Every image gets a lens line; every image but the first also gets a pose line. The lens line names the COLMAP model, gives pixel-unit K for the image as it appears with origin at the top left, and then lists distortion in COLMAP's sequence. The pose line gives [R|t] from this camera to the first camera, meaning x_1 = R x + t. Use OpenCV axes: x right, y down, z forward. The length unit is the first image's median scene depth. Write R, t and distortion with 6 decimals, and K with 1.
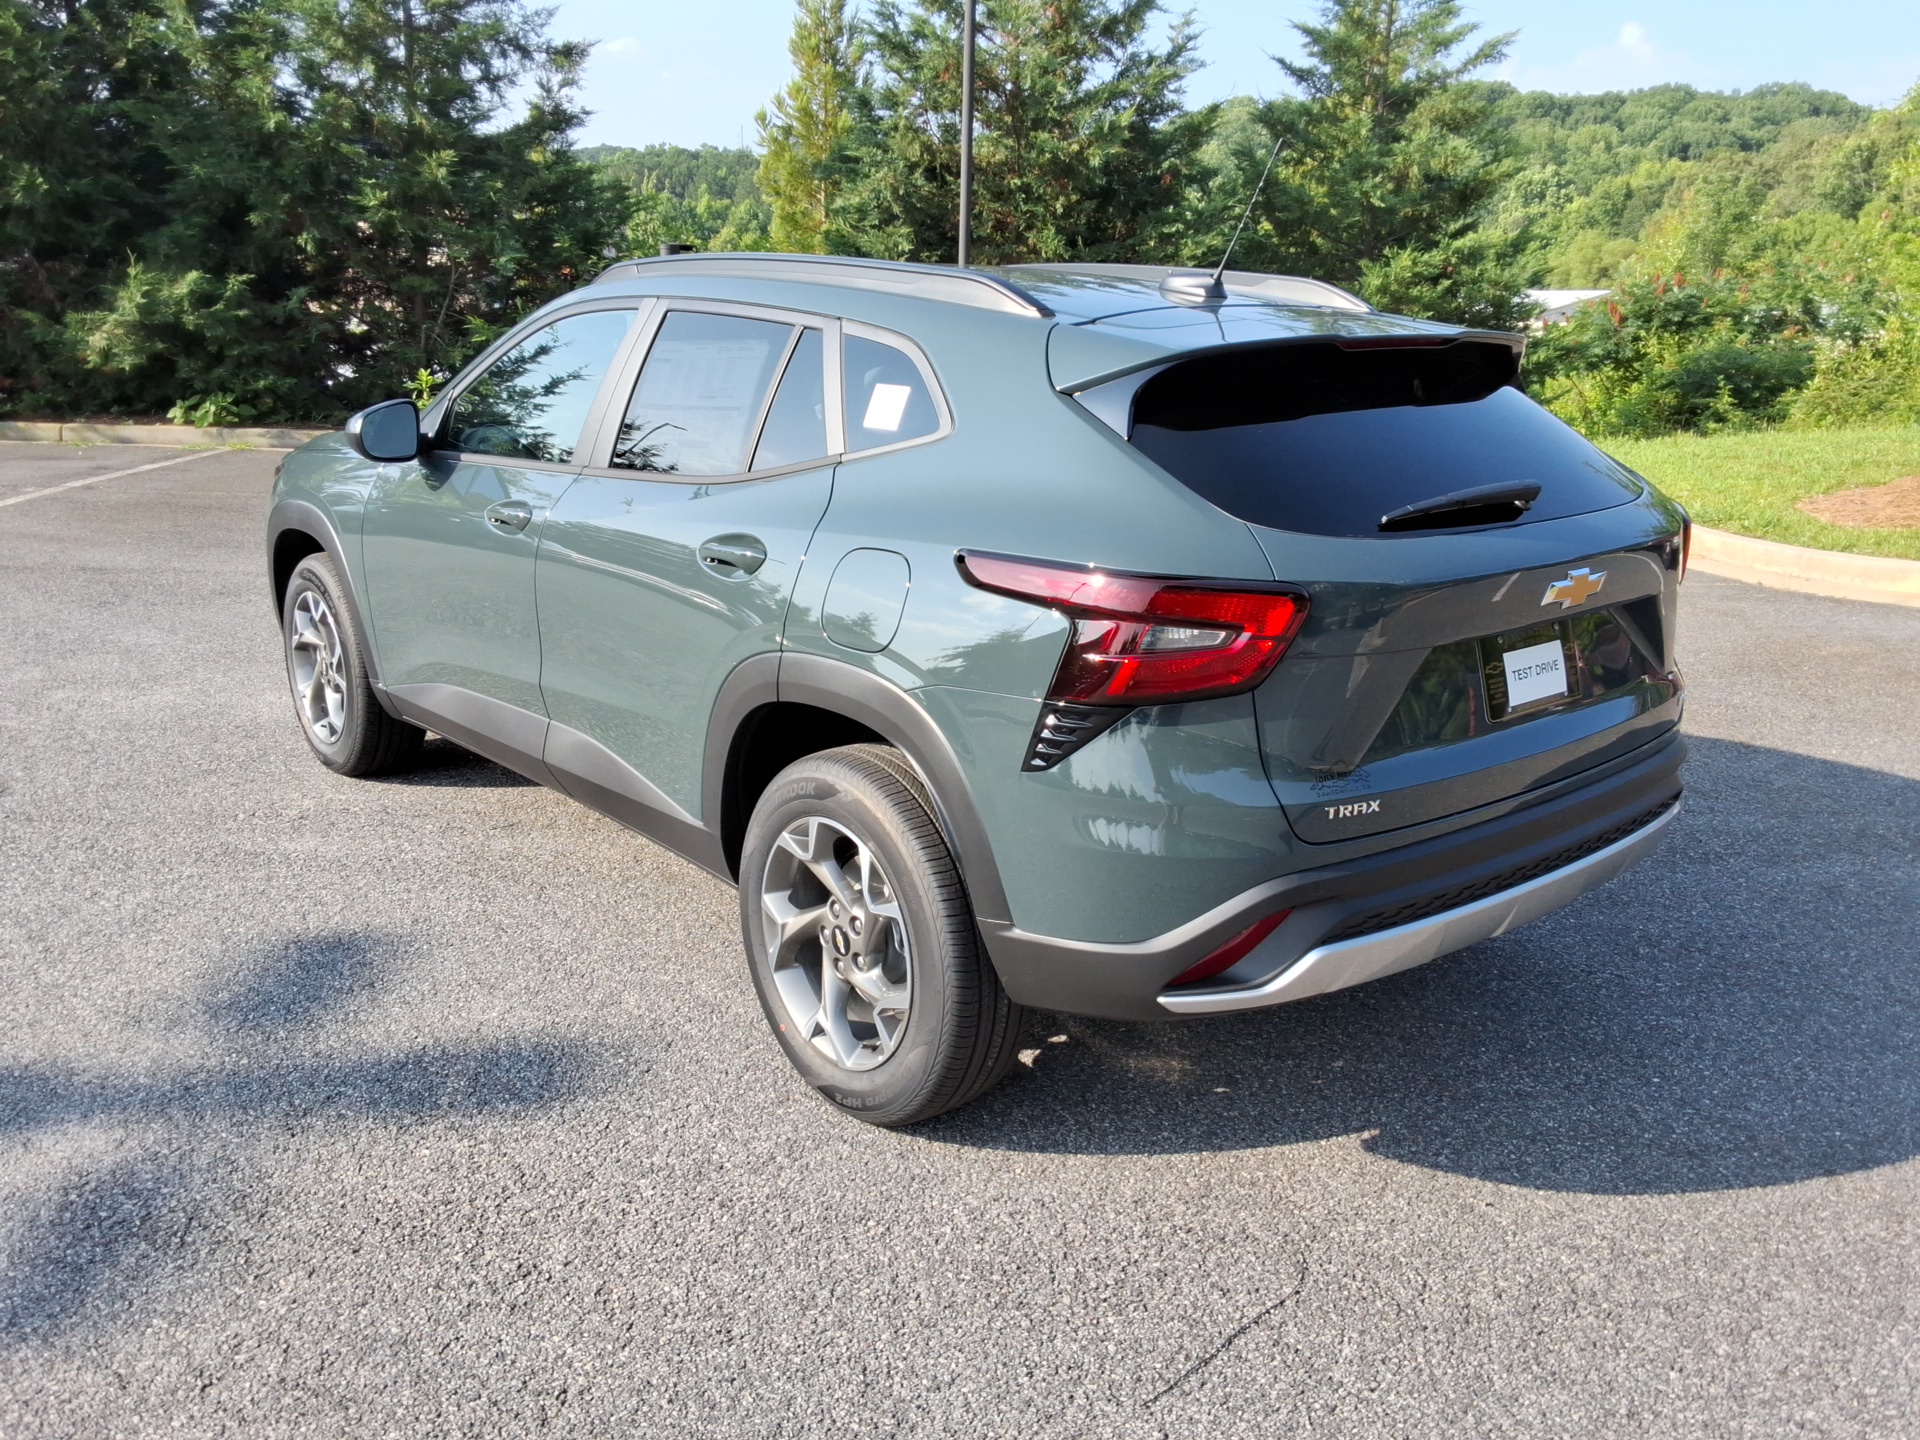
lens RADIAL K [[1532.9, 0, 972.4], [0, 1532.9, 720.6], [0, 0, 1]] dist [0.094431, -0.150369]
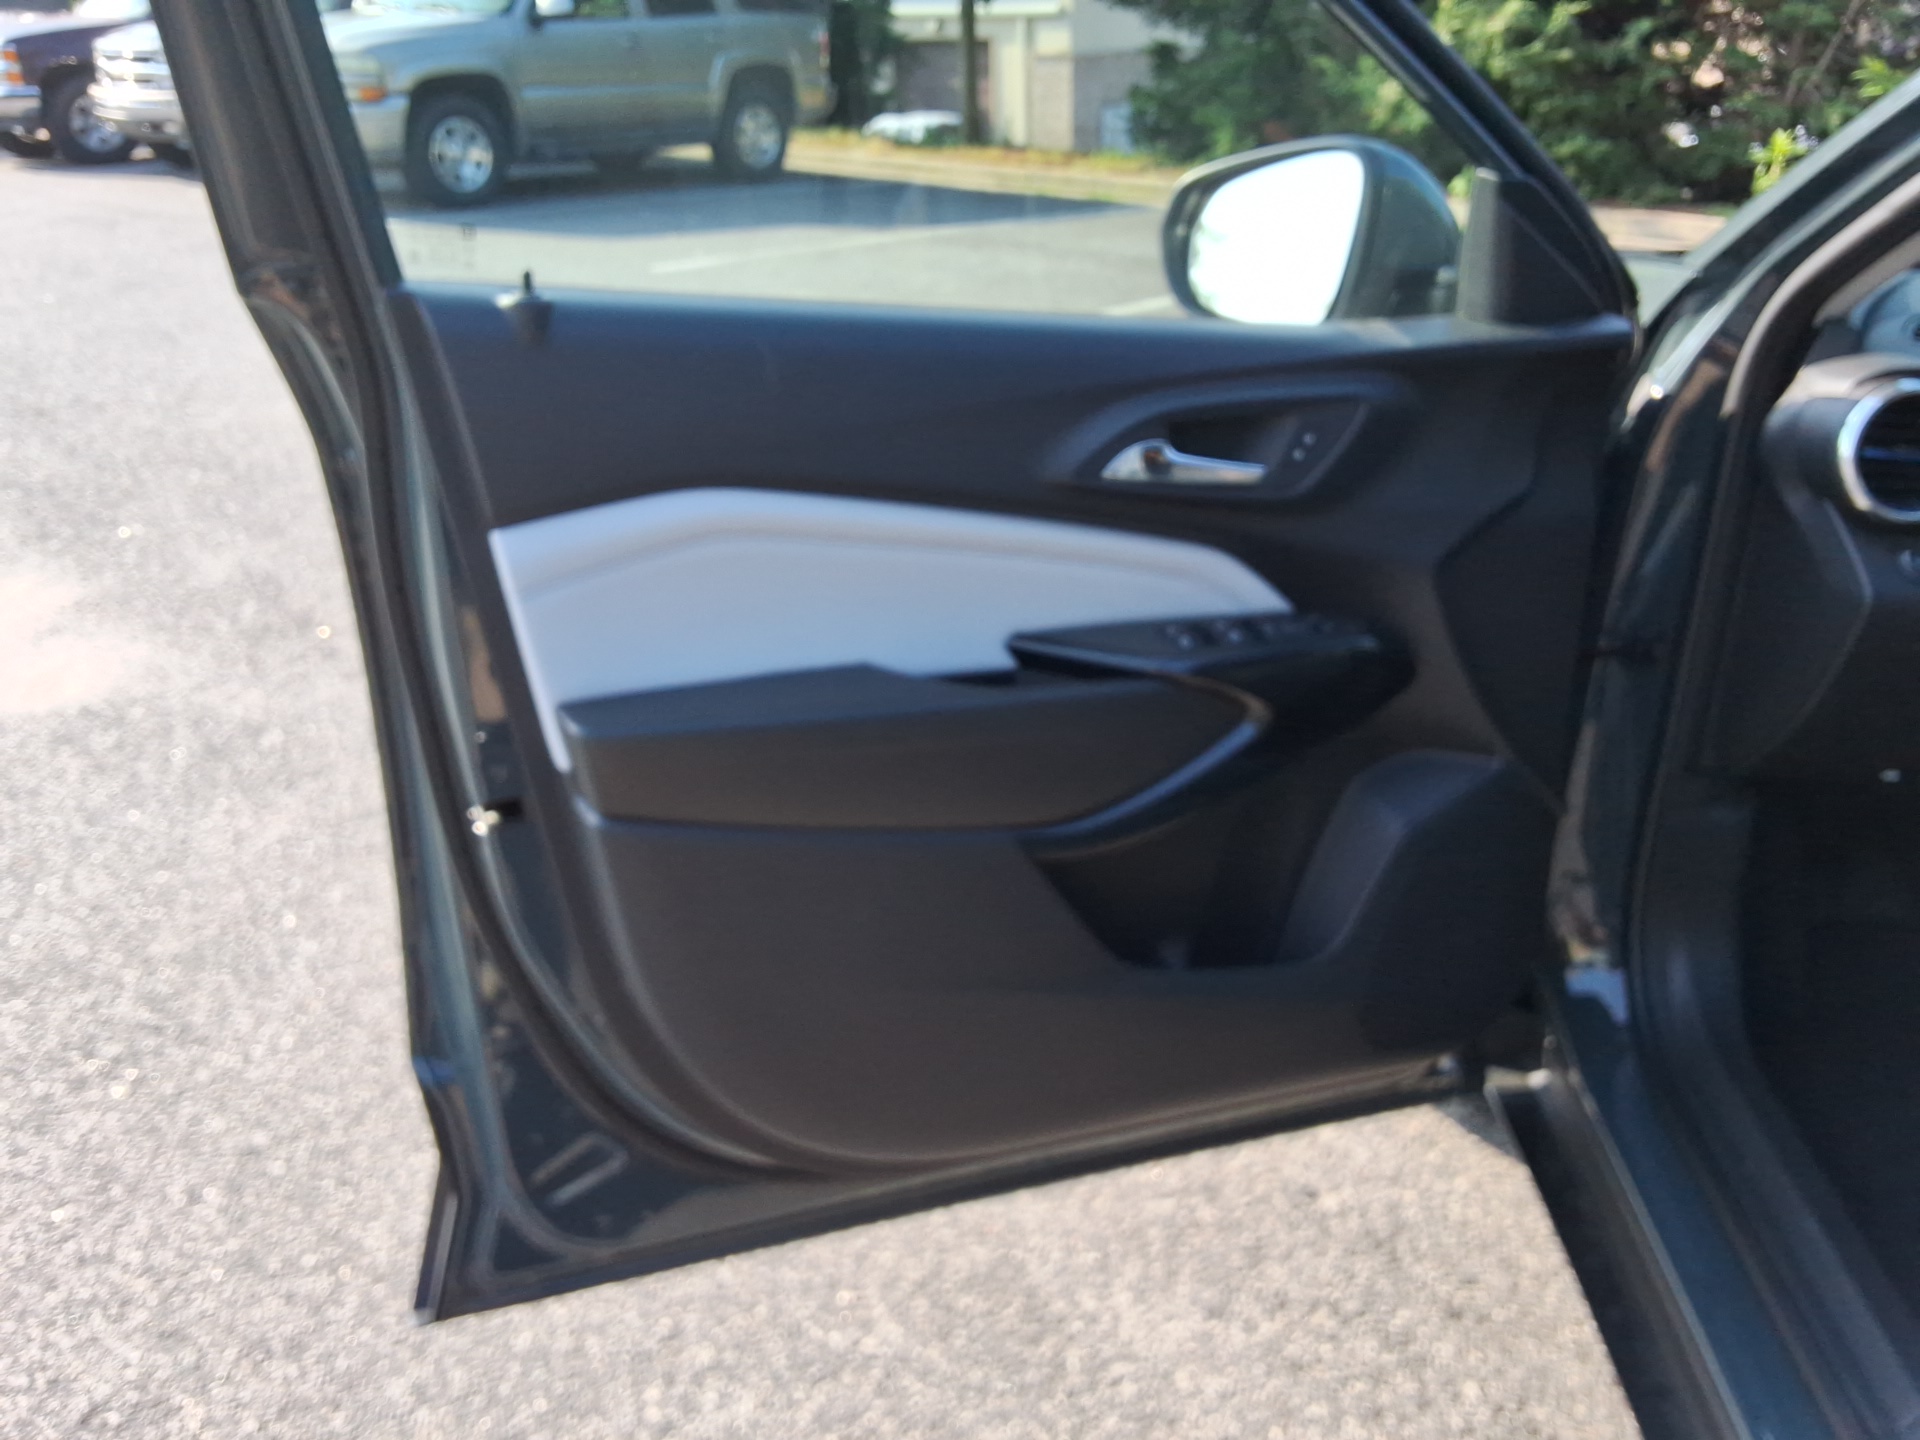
lens RADIAL K [[1606.0, 0, 1025.2], [0, 1606.0, 724.5], [0, 0, 1]] dist [-0.005511, -0.015272]
pose [[0.728446, 0.247661, -0.638773, -0.067710], [-0.165287, 0.968363, 0.186958, -0.041401], [0.664866, -0.030608, 0.746335, 0.206210]]
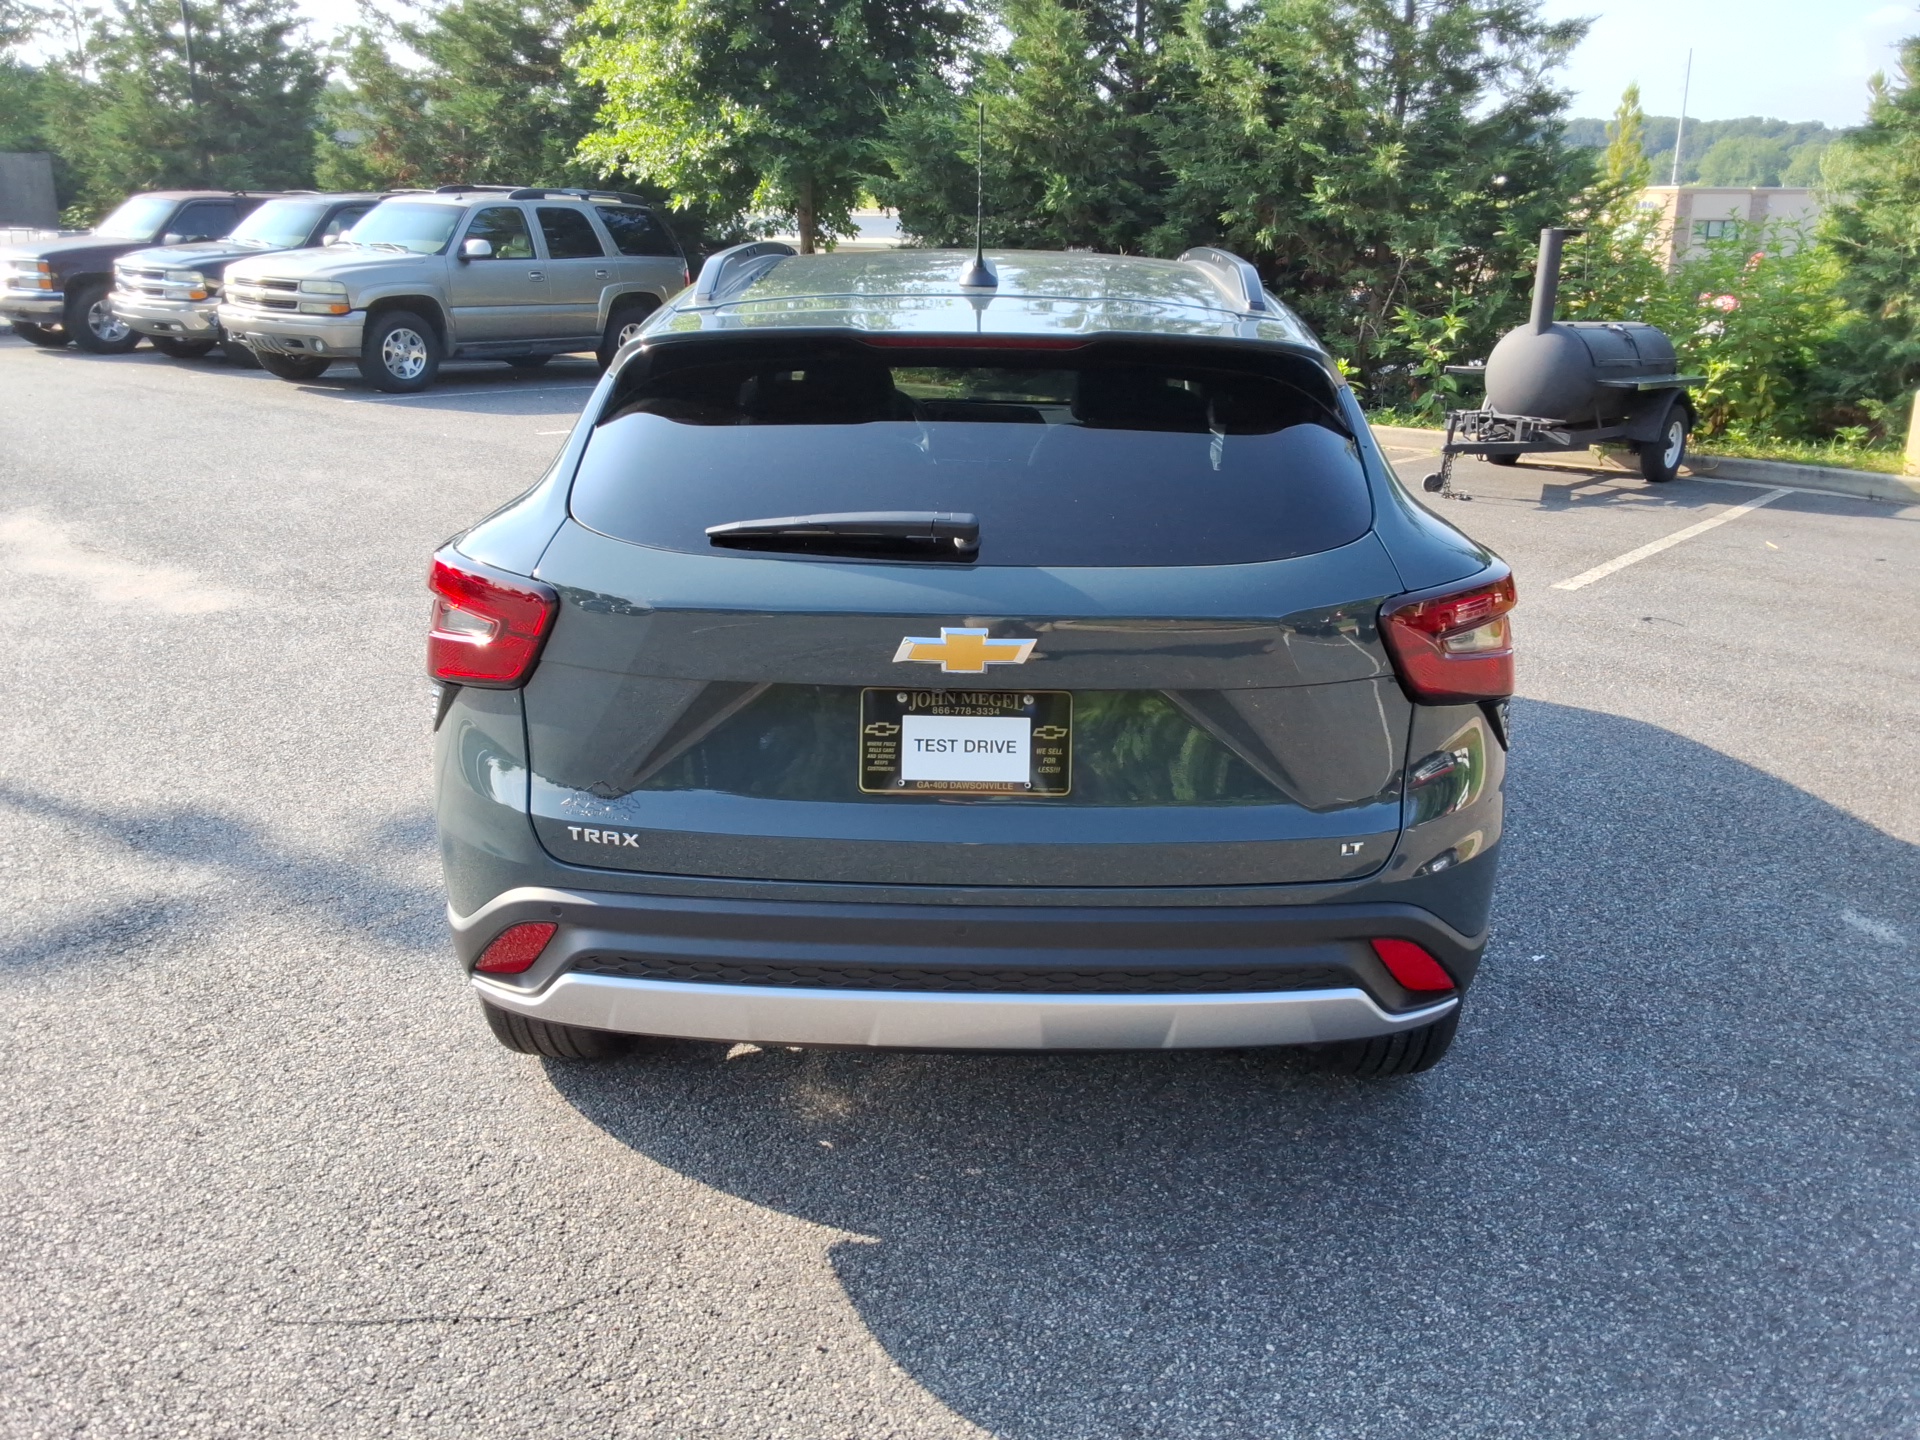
lens RADIAL K [[1532.9, 0, 972.4], [0, 1532.9, 720.6], [0, 0, 1]] dist [0.094431, -0.150369]
pose [[0.746028, 0.183642, -0.640092, 0.168954], [-0.180492, 0.981004, 0.071085, -0.019883], [0.640987, 0.062501, 0.765003, 0.072972]]
